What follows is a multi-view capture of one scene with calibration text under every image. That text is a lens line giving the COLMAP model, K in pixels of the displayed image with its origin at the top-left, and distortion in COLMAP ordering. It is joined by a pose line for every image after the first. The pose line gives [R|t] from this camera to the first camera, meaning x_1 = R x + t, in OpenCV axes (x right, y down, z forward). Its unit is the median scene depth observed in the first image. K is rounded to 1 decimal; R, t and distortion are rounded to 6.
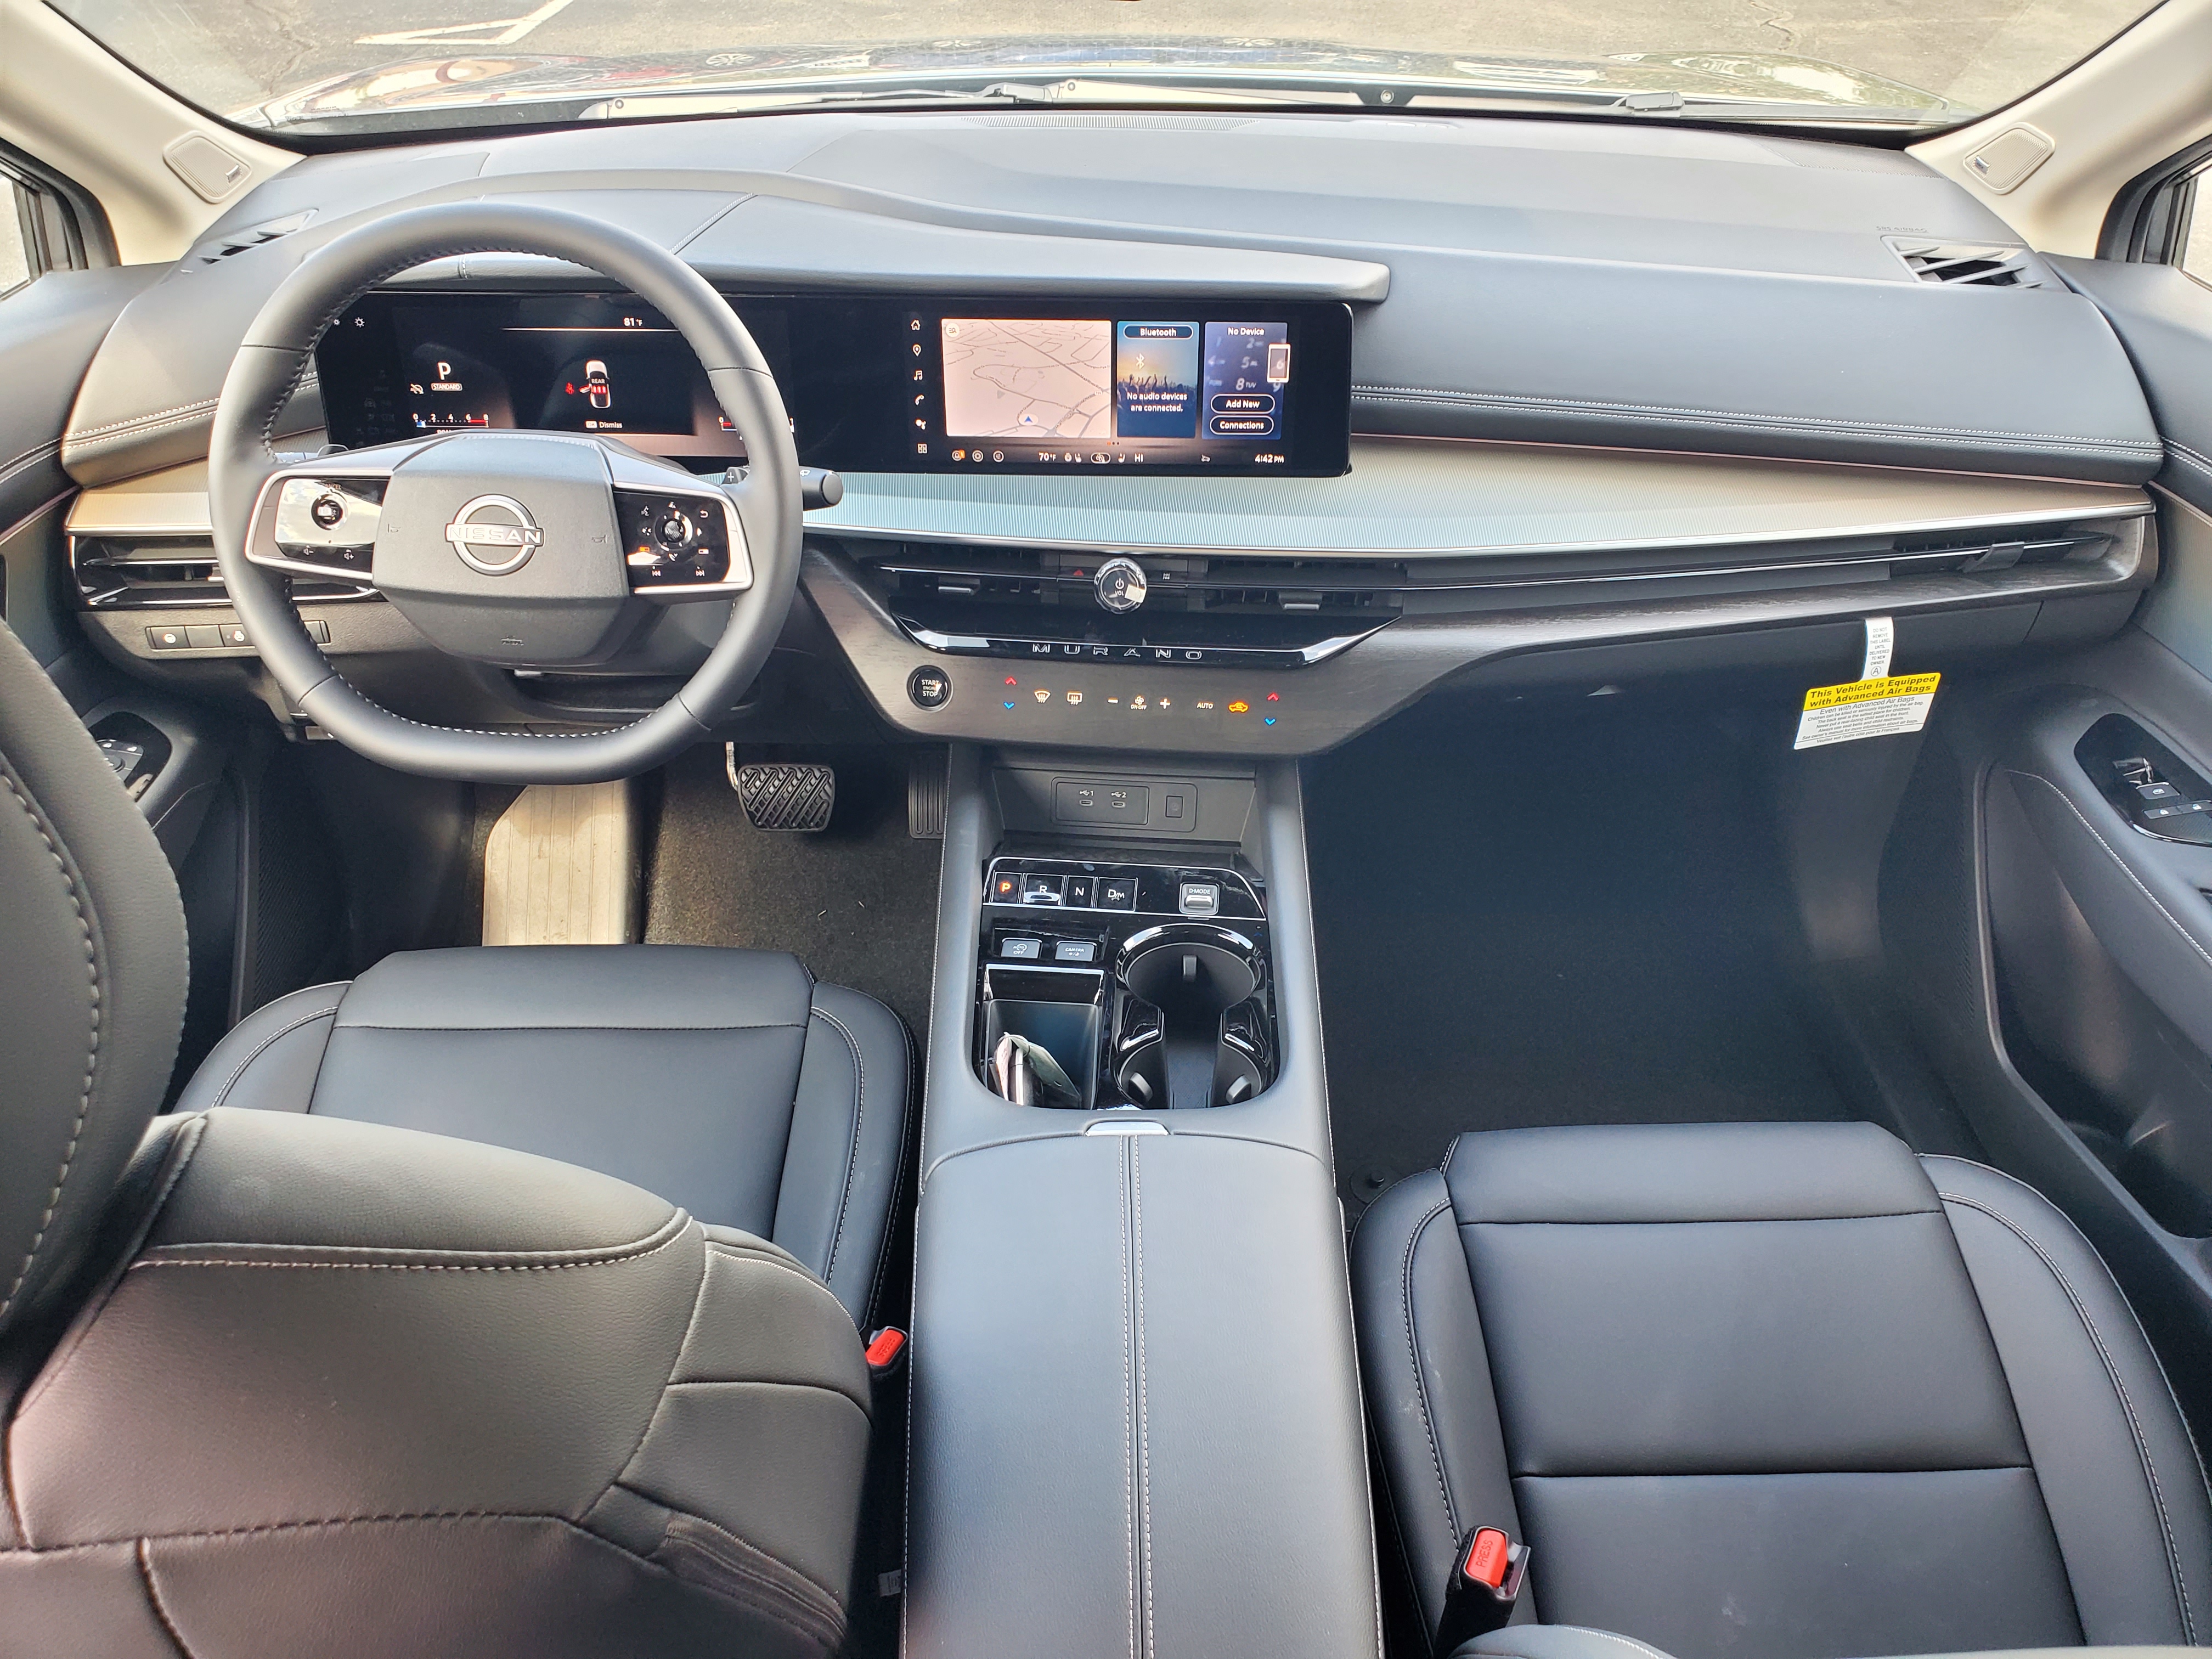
lens RADIAL K [[1734.7, 0, 1101.4], [0, 1734.7, 881.7], [0, 0, 1]] dist [0.028964, -0.009131]
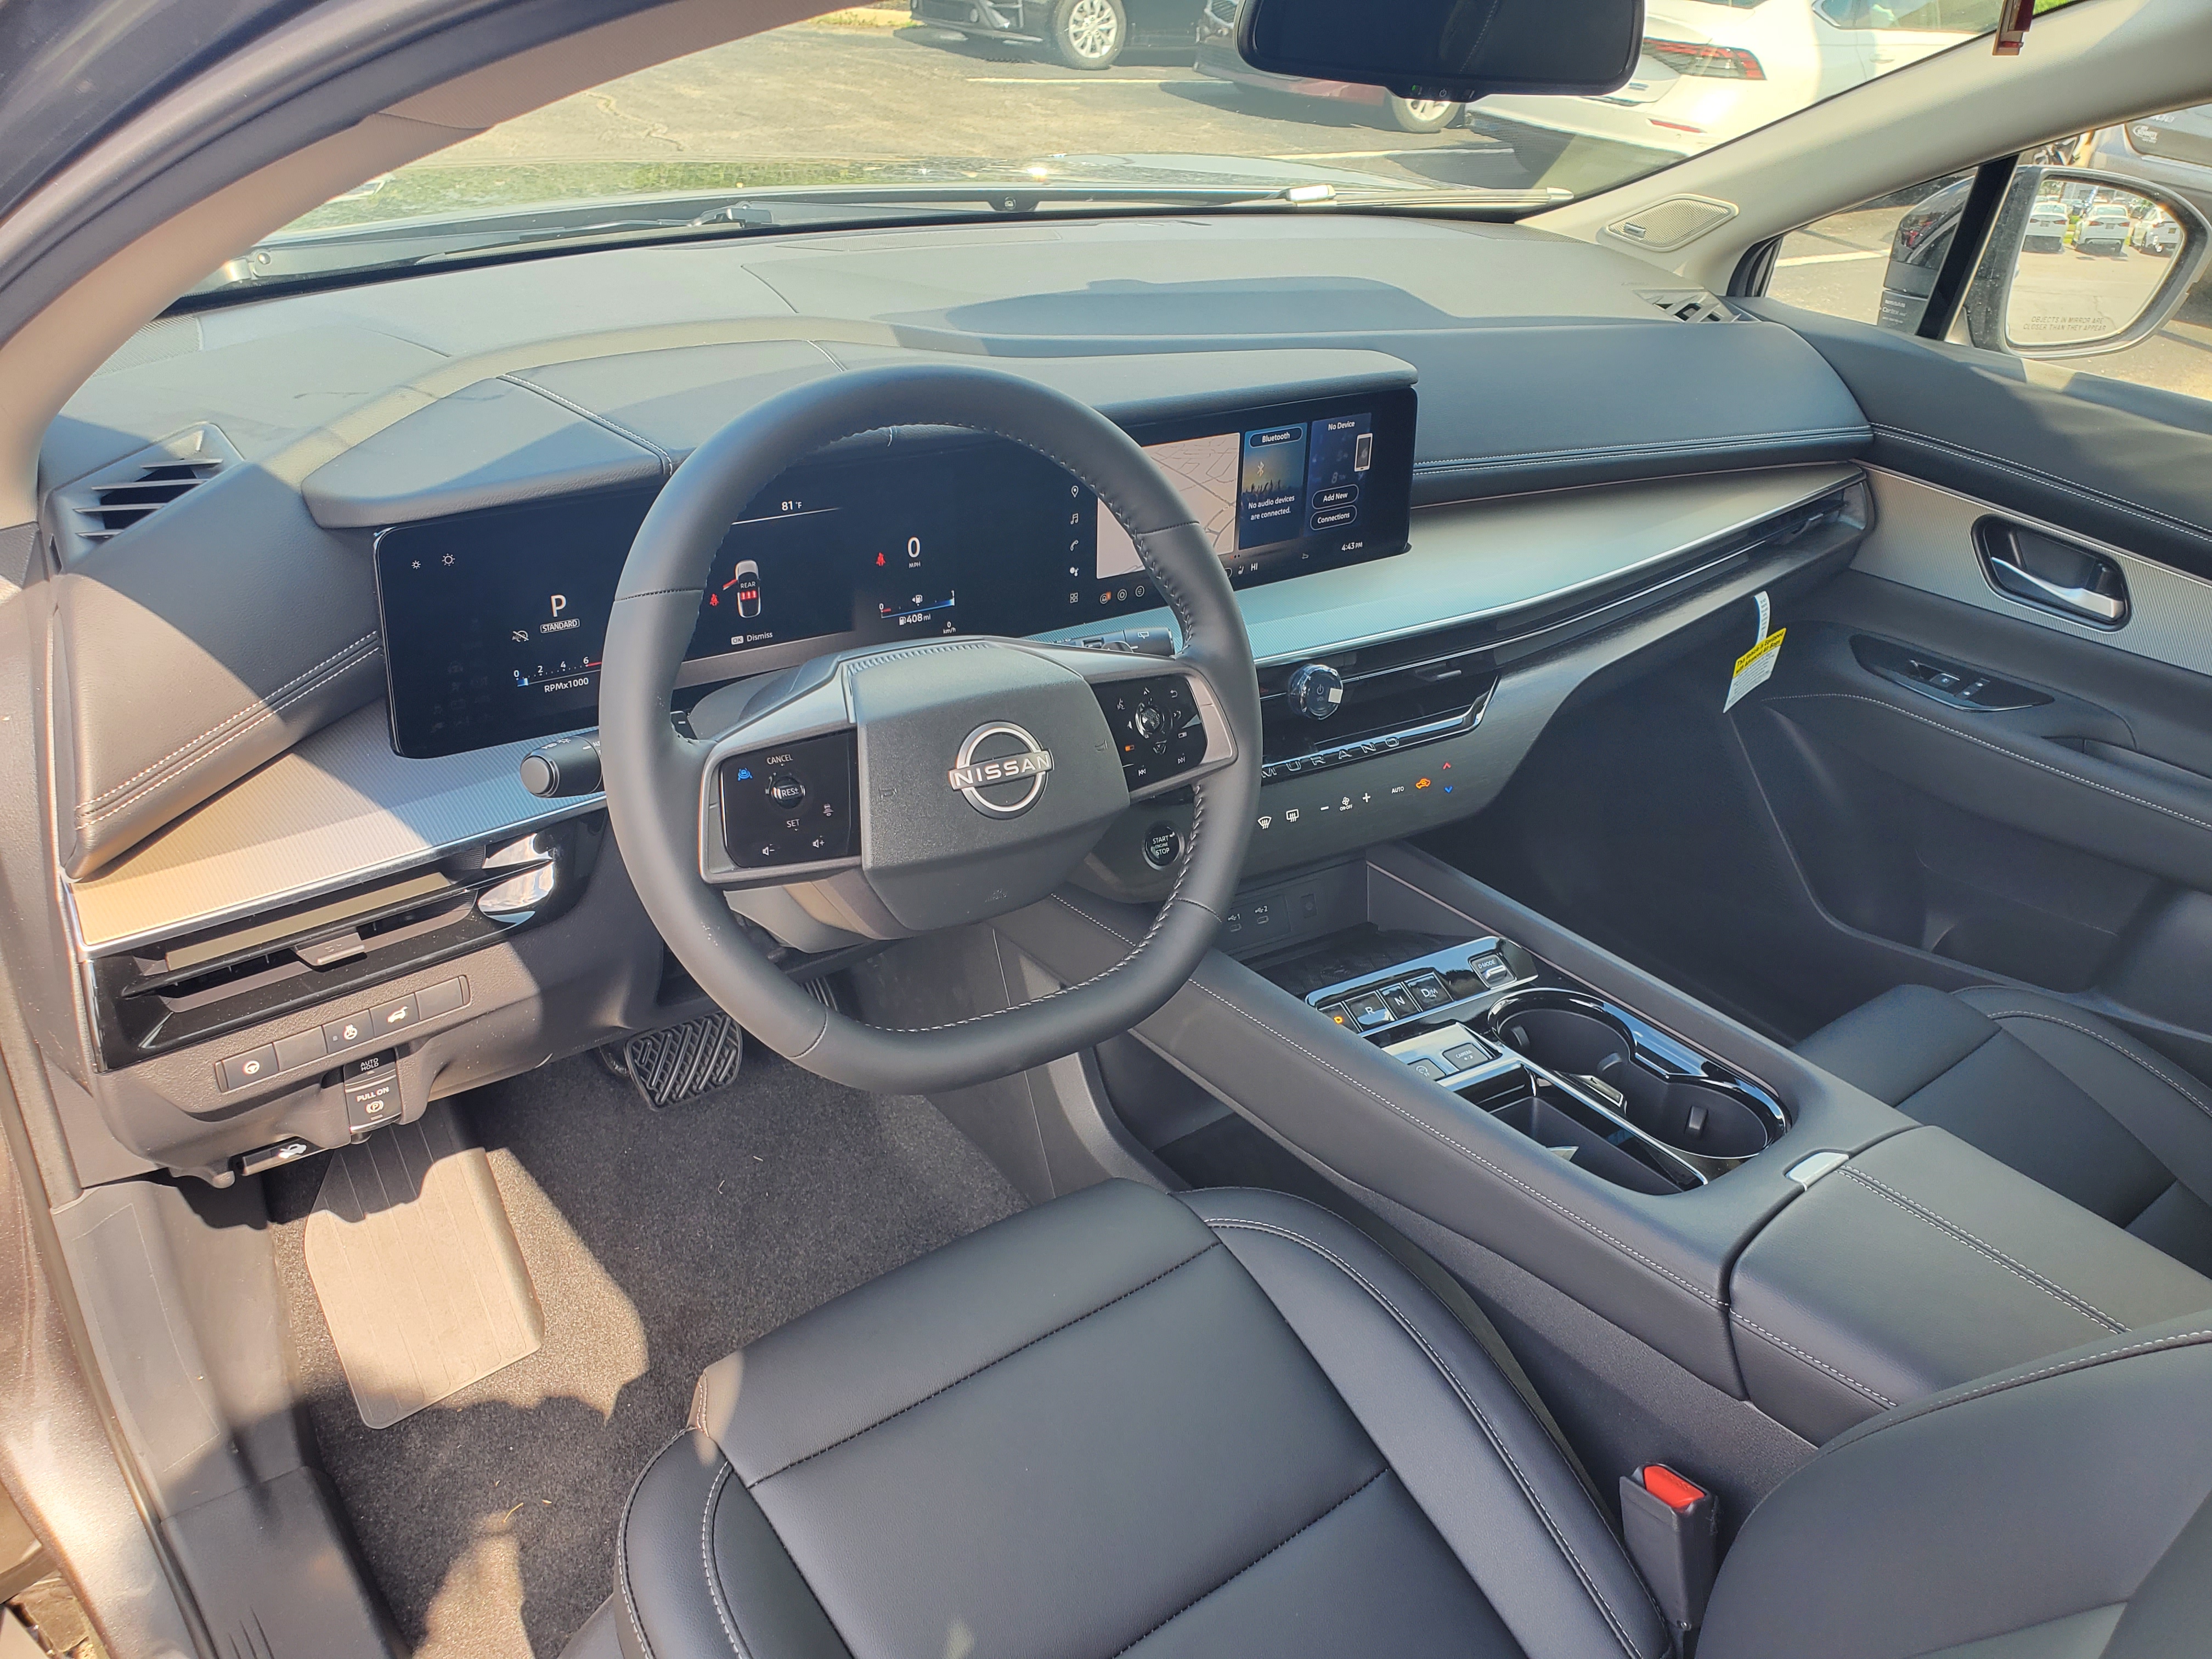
lens RADIAL K [[1753.6, 0, 1101.1], [0, 1753.6, 879.7], [0, 0, 1]] dist [0.146620, -0.301685]
pose [[0.781885, -0.263347, 0.565070, -0.664053], [0.297718, 0.954094, 0.032696, -0.136678], [-0.547740, 0.142667, 0.824395, 0.259631]]
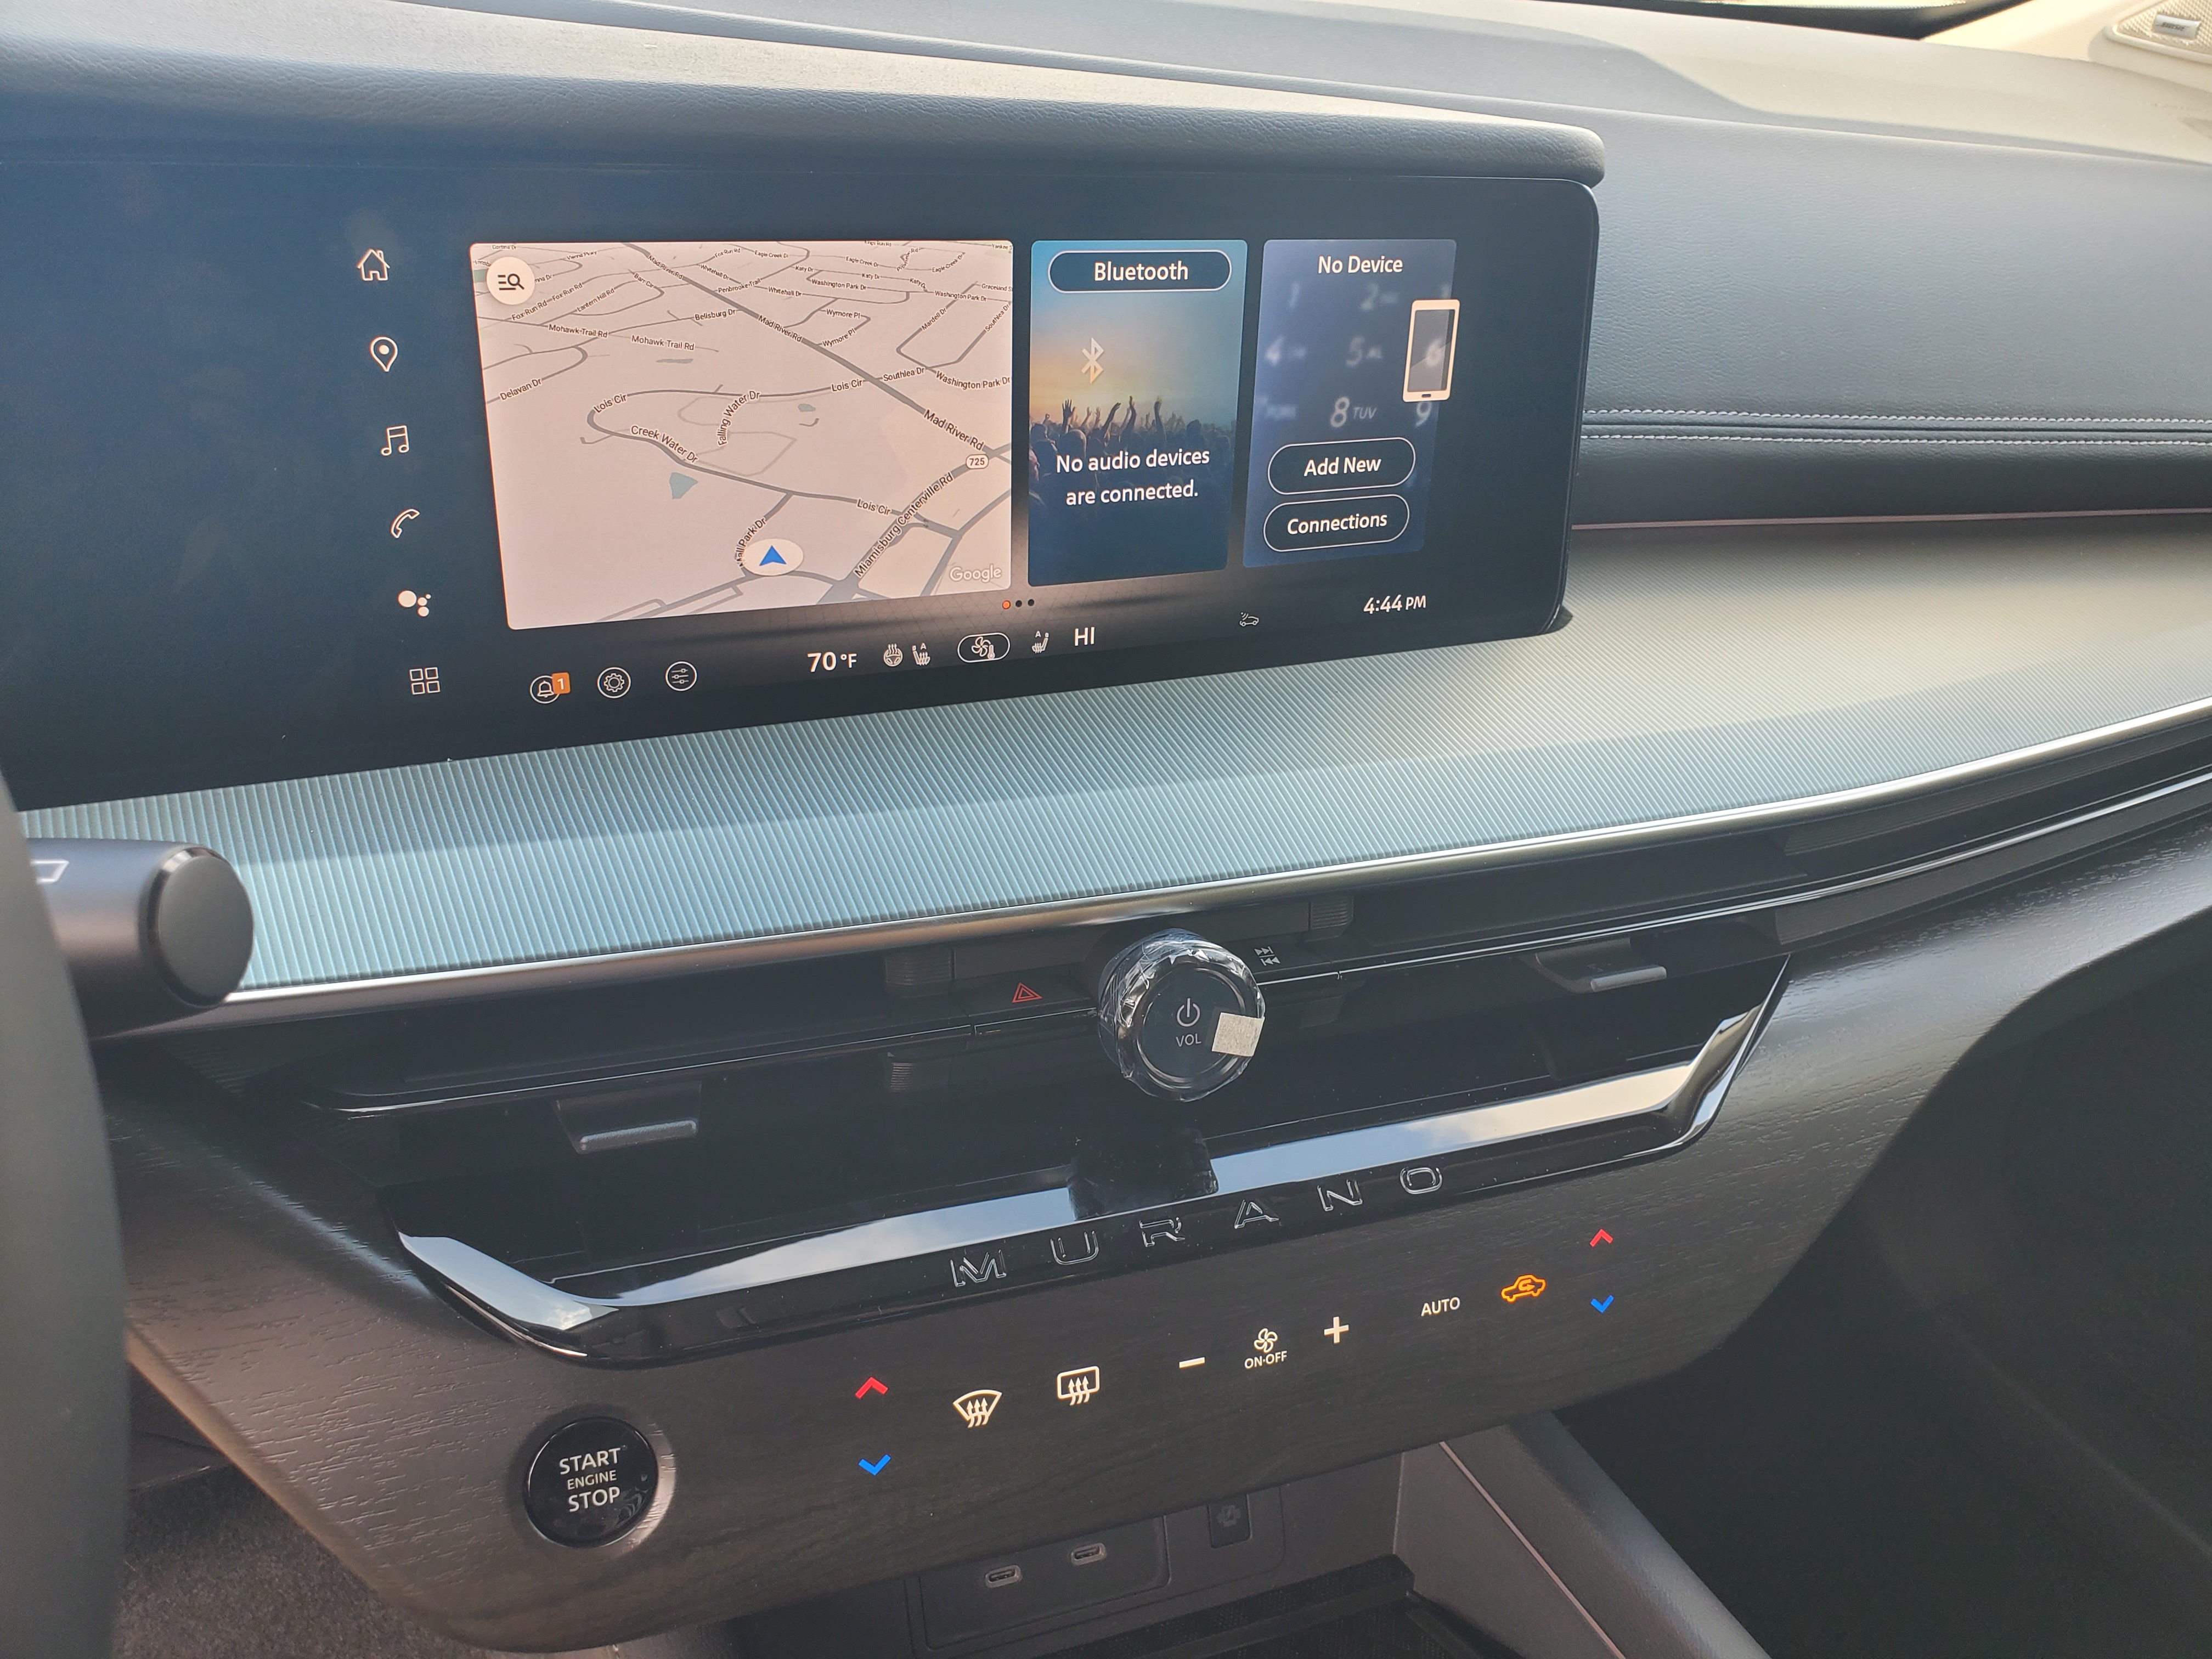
lens RADIAL K [[1762.7, 0, 1106.0], [0, 1762.7, 829.5], [0, 0, 1]] dist [0.125948, -0.383014]
pose [[0.891443, -0.149207, 0.427862, -0.136536], [0.200637, 0.976599, -0.077457, -0.180137], [-0.406292, 0.154893, 0.900519, 0.692804]]
